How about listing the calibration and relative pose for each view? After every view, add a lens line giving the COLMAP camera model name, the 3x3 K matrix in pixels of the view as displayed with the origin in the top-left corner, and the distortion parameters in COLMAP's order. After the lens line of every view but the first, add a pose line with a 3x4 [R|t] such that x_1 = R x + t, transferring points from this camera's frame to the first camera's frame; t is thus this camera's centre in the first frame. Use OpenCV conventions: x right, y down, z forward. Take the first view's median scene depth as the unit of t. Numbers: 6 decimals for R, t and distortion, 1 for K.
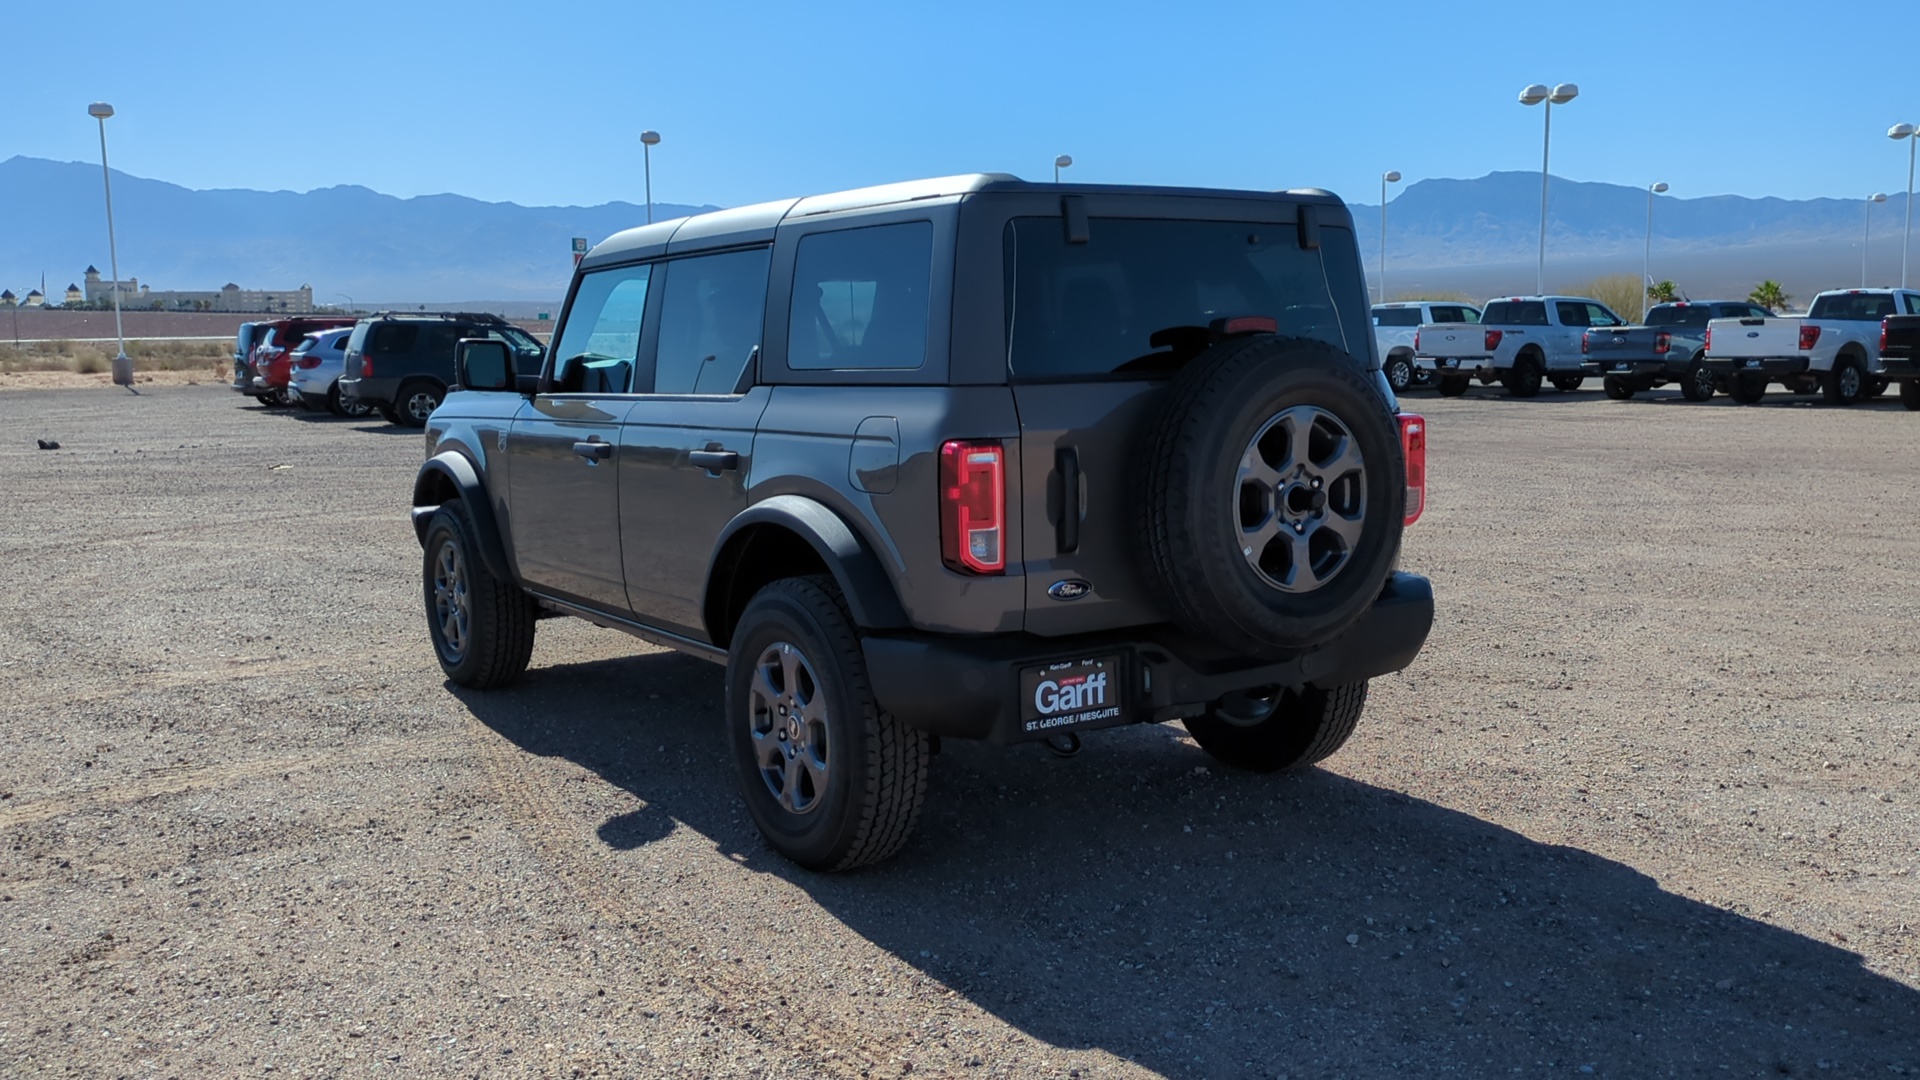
lens RADIAL K [[1665.2, 0, 981.9], [0, 1665.2, 530.5], [0, 0, 1]] dist [0.016448, 0.003266]
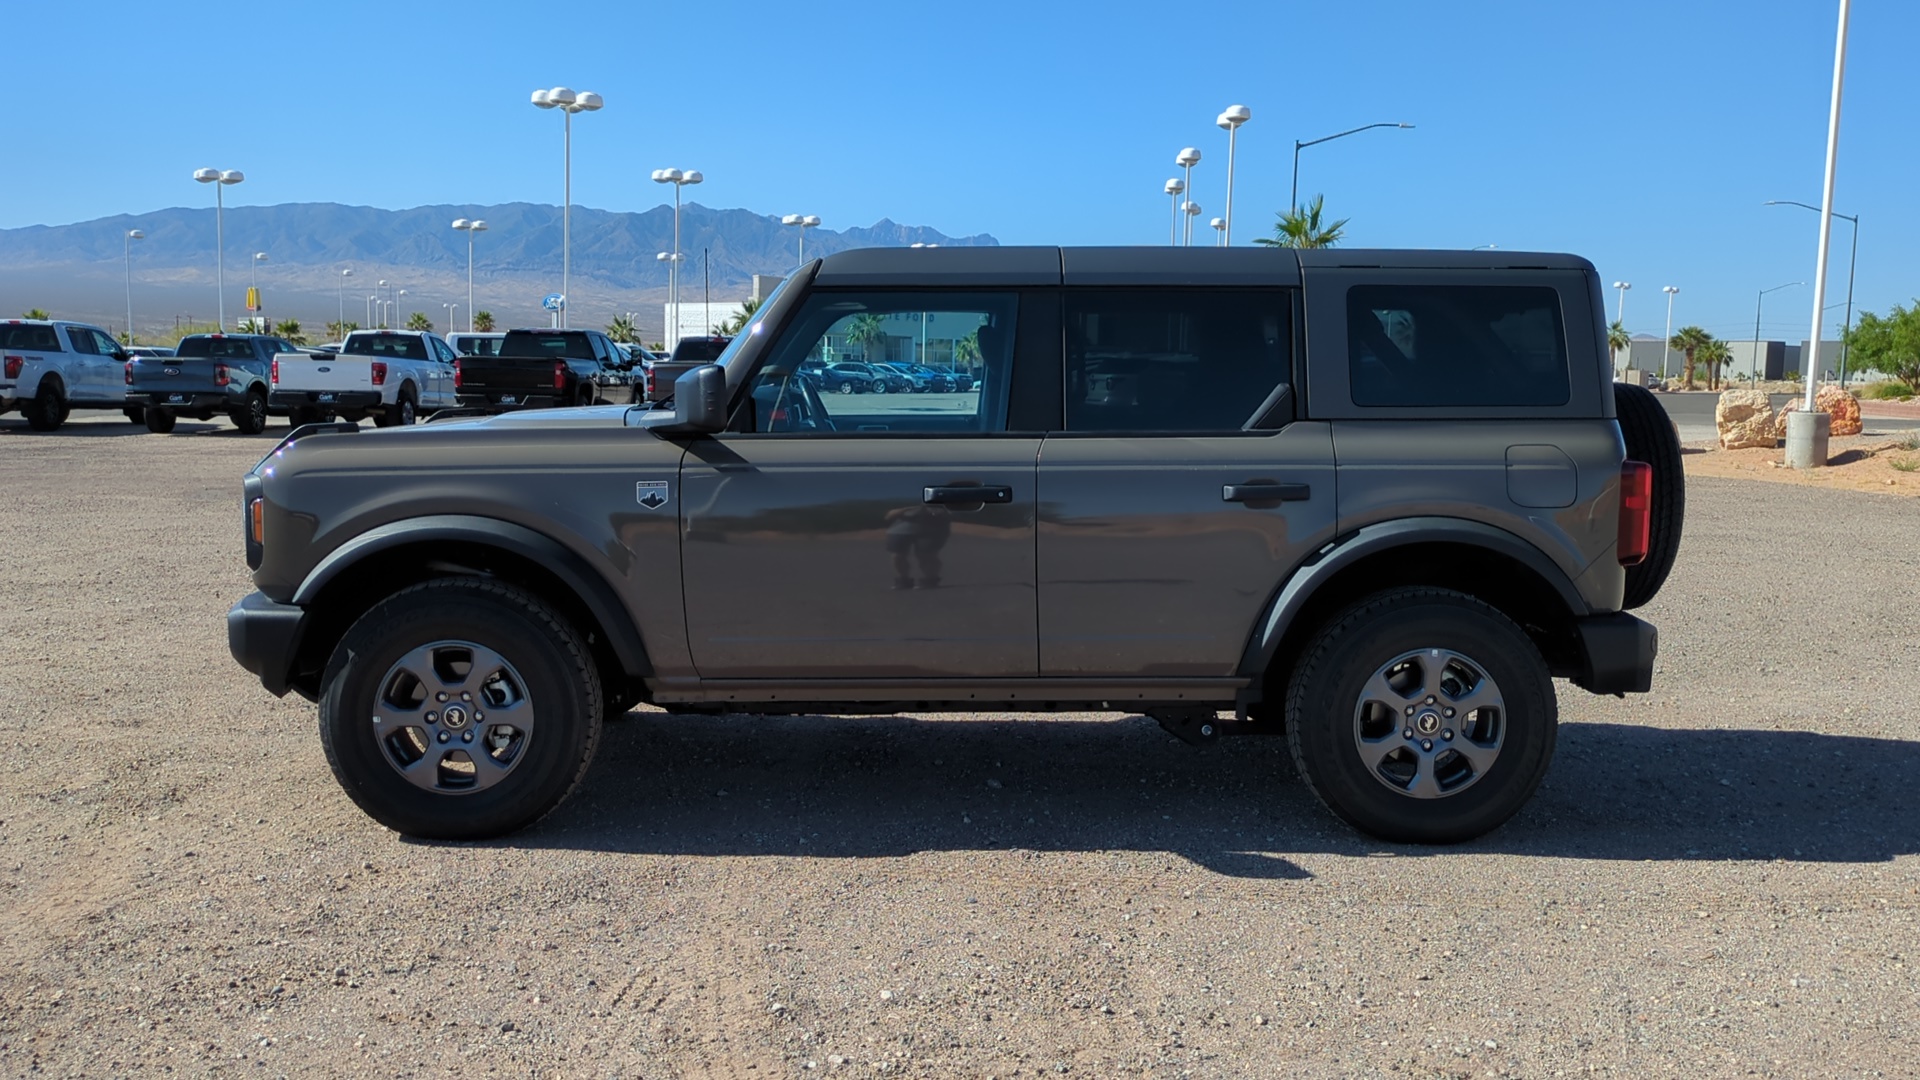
lens RADIAL K [[1636.4, 0, 975.4], [0, 1636.4, 548.9], [0, 0, 1]] dist [0.104681, -0.159735]
pose [[0.535891, -0.068480, 0.841506, -0.186180], [0.074916, 0.996631, 0.033395, -0.009157], [-0.840957, 0.045146, 0.539215, 0.100167]]
